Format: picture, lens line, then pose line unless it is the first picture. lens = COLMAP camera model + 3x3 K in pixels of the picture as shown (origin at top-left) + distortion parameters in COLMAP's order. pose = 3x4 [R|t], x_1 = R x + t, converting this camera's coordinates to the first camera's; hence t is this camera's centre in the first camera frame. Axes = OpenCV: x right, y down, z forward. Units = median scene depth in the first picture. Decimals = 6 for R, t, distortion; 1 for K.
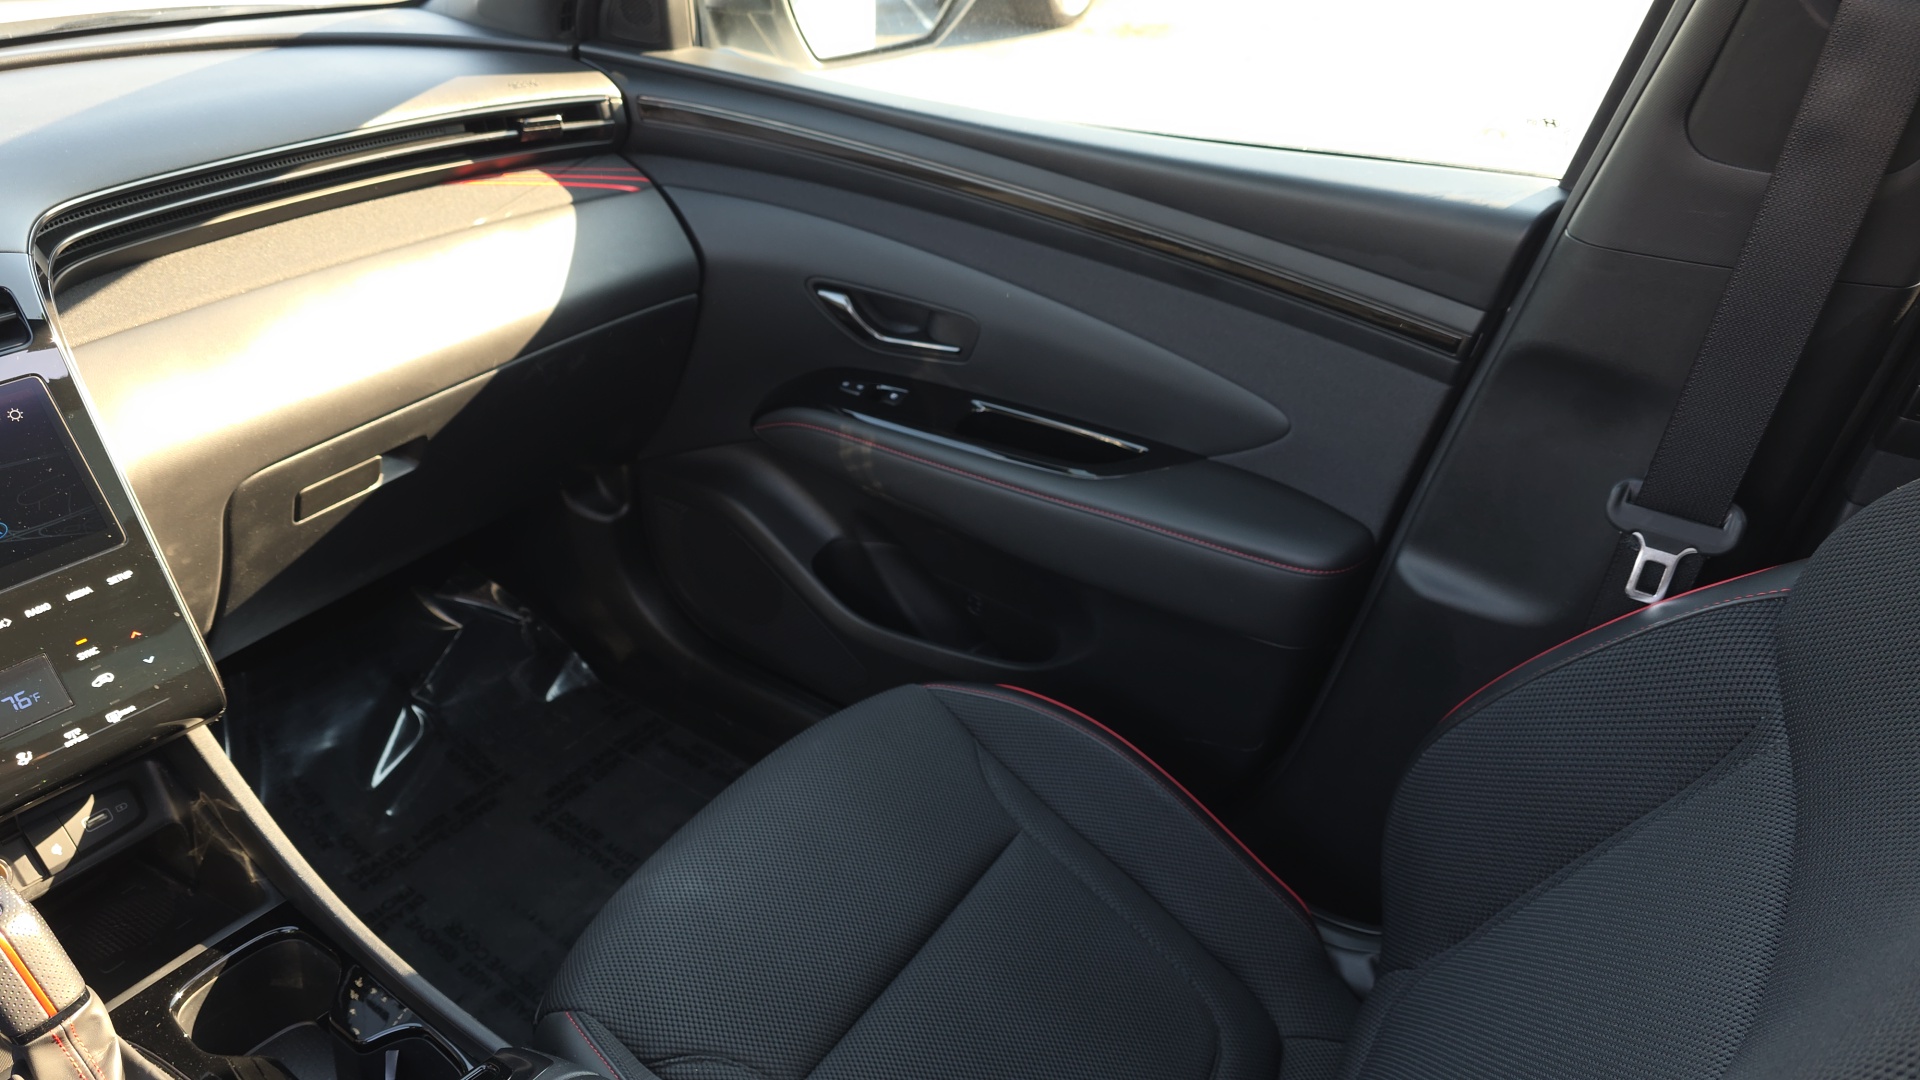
lens RADIAL K [[1304.4, 0, 961.1], [0, 1304.4, 555.5], [0, 0, 1]] dist [0.045652, -0.057010]
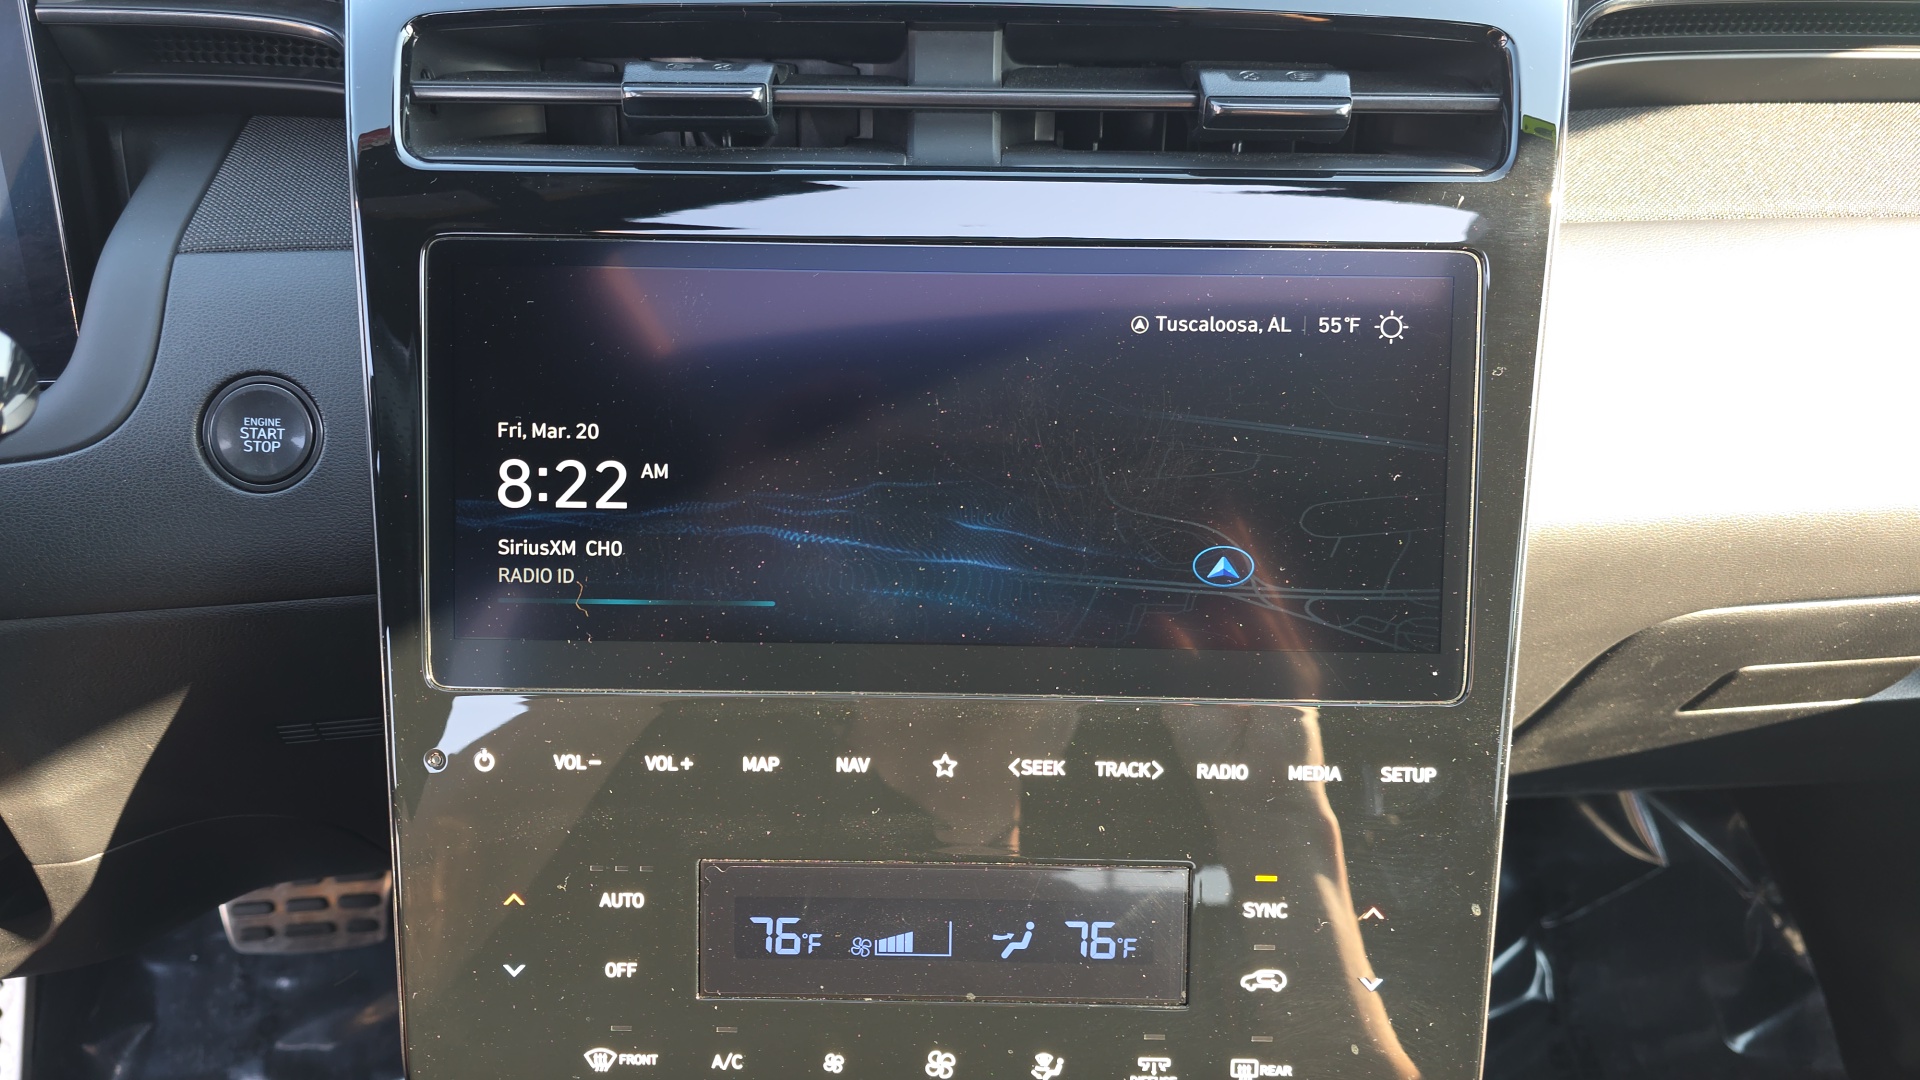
lens RADIAL K [[1314.3, 0, 933.9], [0, 1314.3, 534.5], [0, 0, 1]] dist [0.042005, -0.077794]
pose [[0.642056, 0.397343, -0.655655, -0.378727], [-0.418164, 0.898299, 0.134901, -0.032910], [0.642576, 0.187557, 0.742912, 0.451651]]
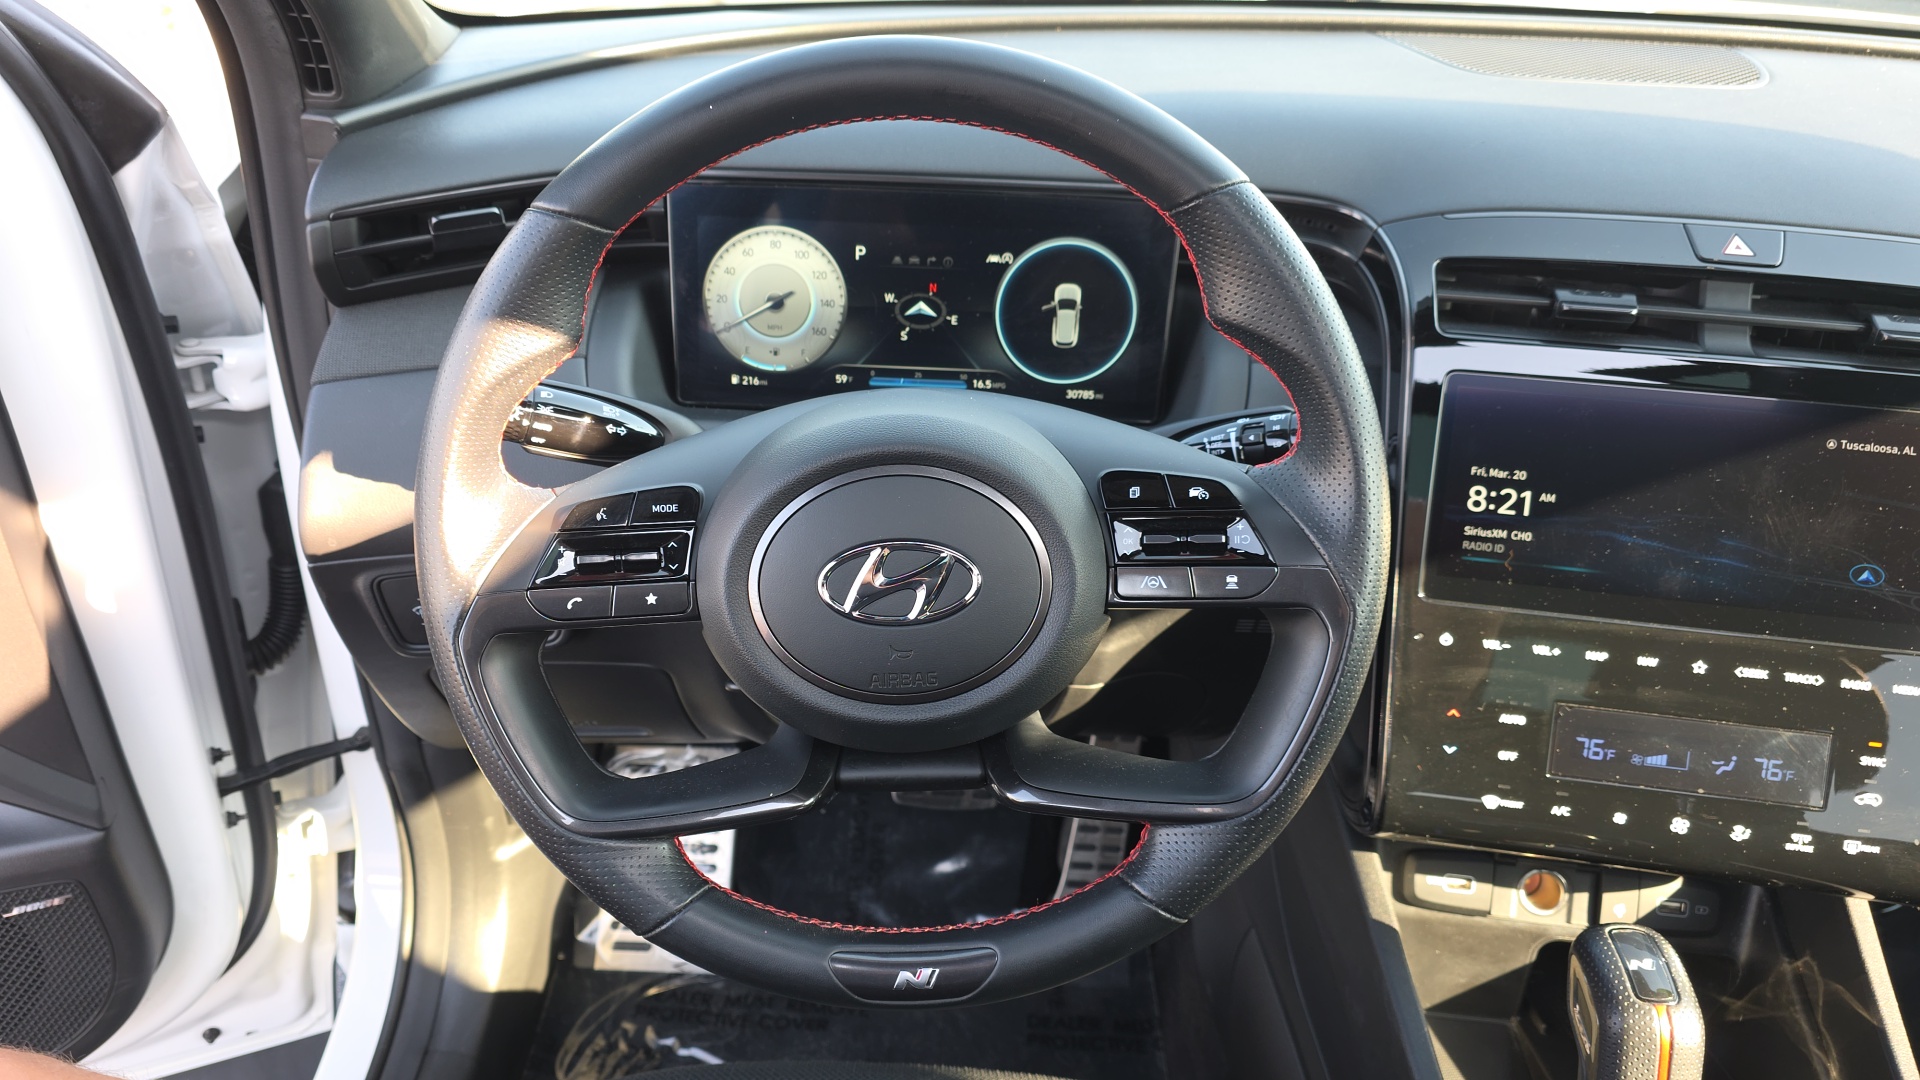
lens RADIAL K [[1284.3, 0, 914.4], [0, 1284.3, 529.7], [0, 0, 1]] dist [0.051379, -0.059629]
pose [[0.524435, 0.429921, -0.734939, -0.343224], [-0.483156, 0.860996, 0.158892, 0.081214], [0.701091, 0.271762, 0.659255, 0.050566]]
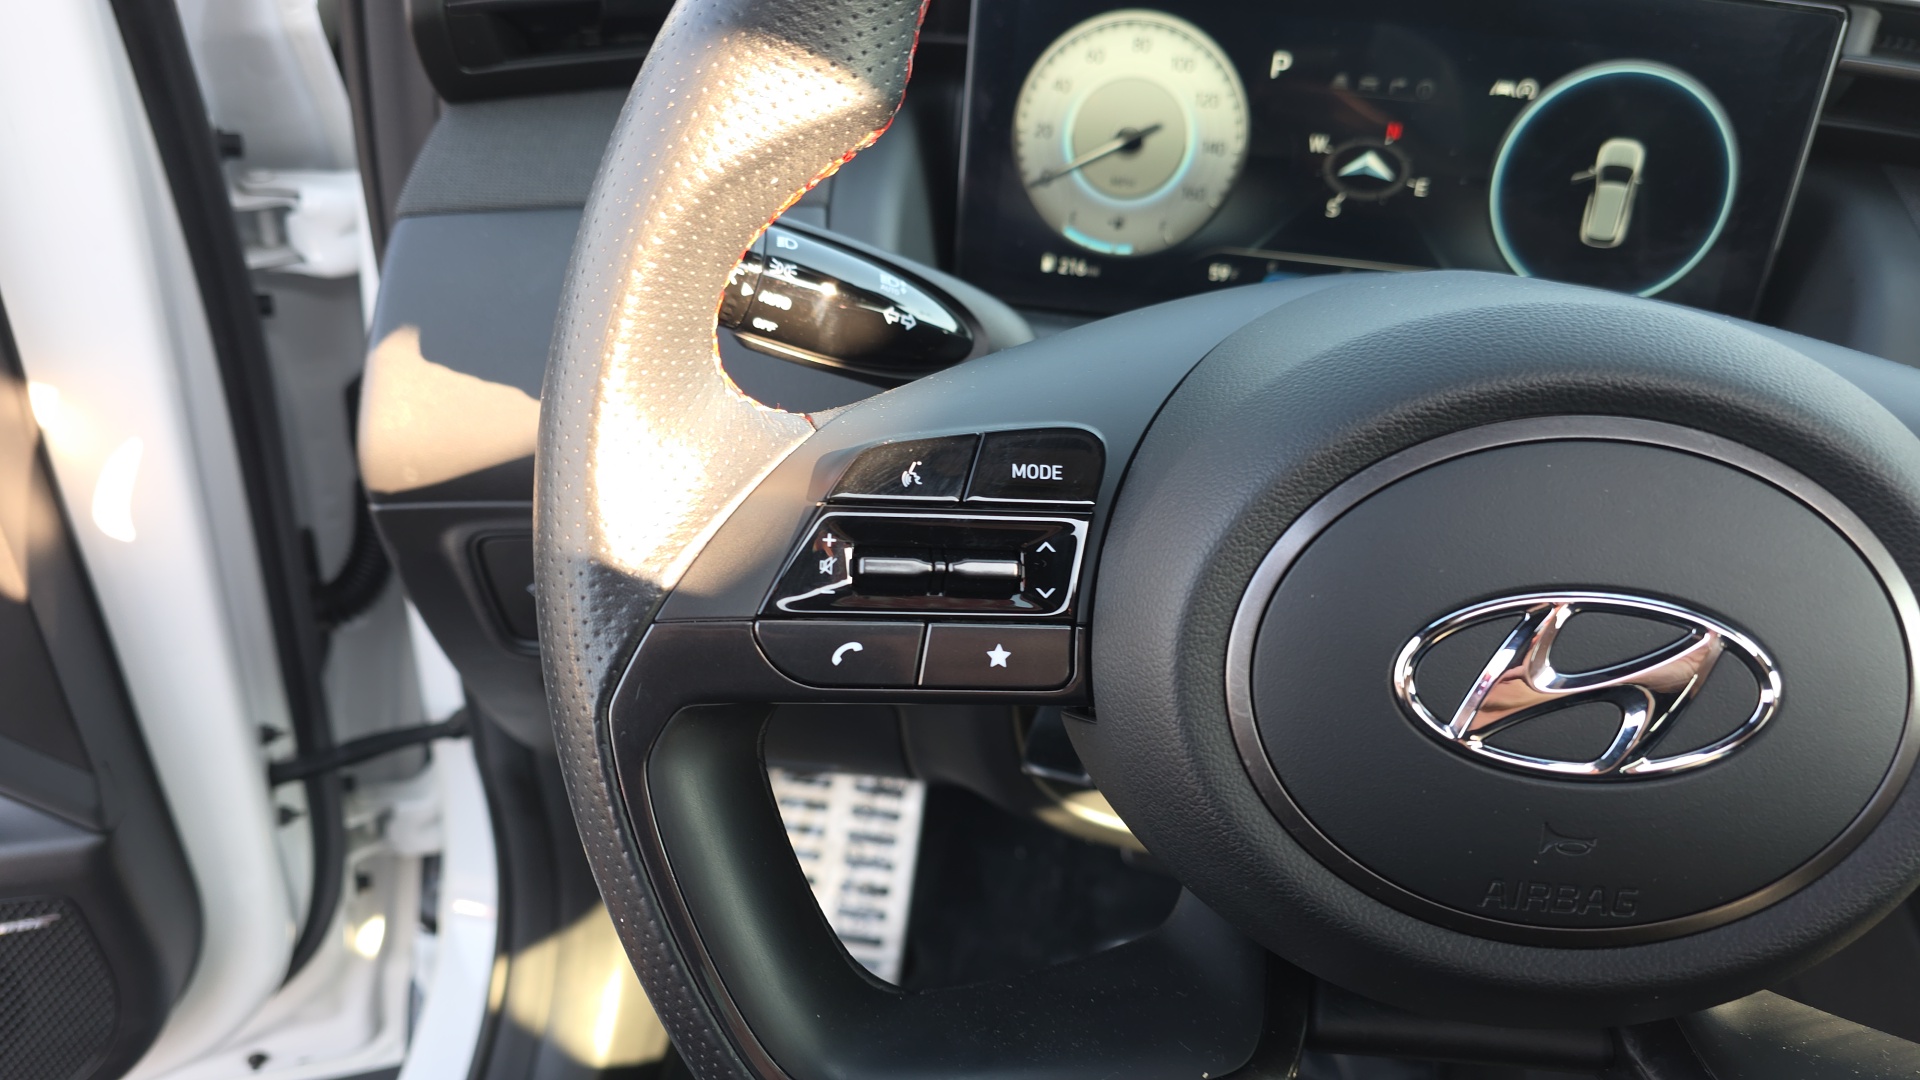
lens RADIAL K [[1317.9, 0, 941.1], [0, 1317.9, 543.0], [0, 0, 1]] dist [0.037041, -0.077883]
pose [[0.431124, 0.502681, -0.749296, -0.564509], [-0.537964, 0.809895, 0.233805, 0.157625], [0.724380, 0.302295, 0.619589, 0.140362]]
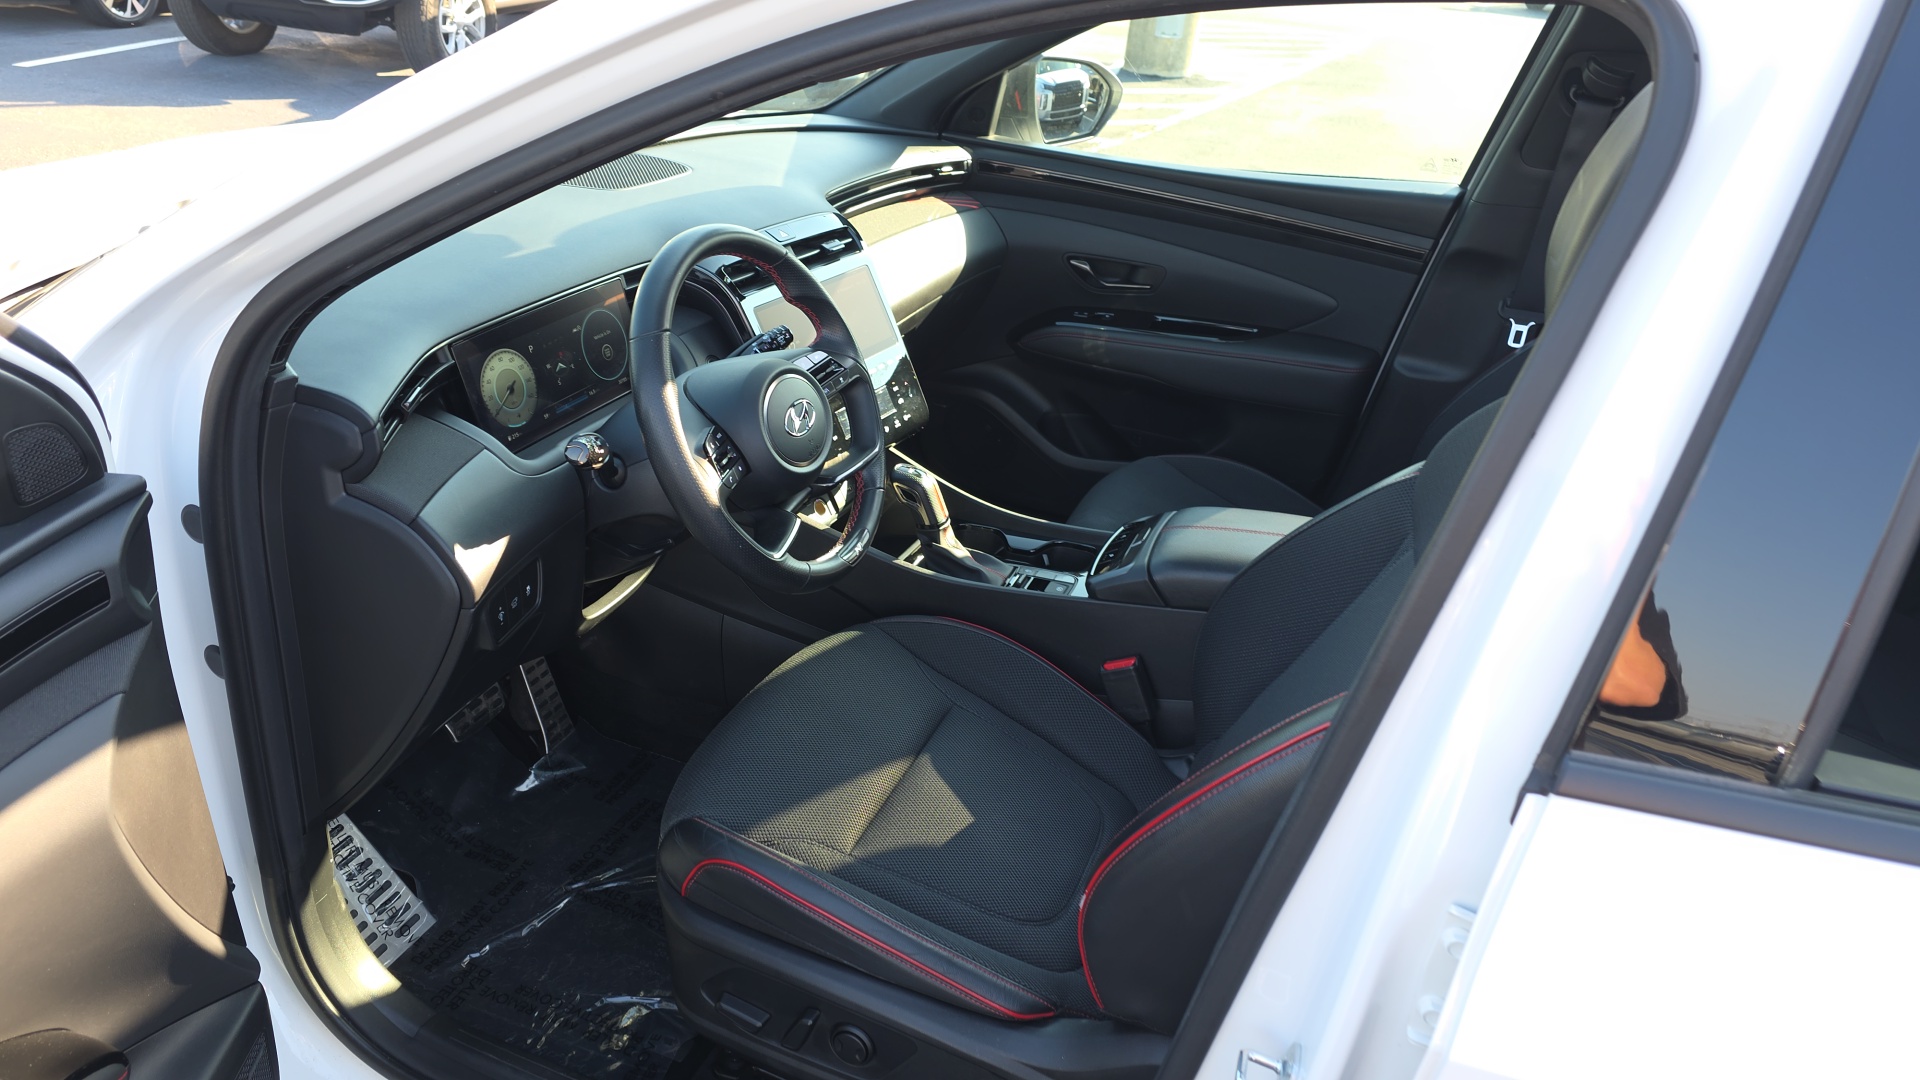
lens RADIAL K [[1317.9, 0, 941.1], [0, 1317.9, 543.0], [0, 0, 1]] dist [0.037041, -0.077883]
pose [[0.975920, -0.055131, 0.211048, -0.795391], [0.076150, 0.992769, -0.092794, 0.405113], [-0.204406, 0.106631, 0.973061, -0.851680]]
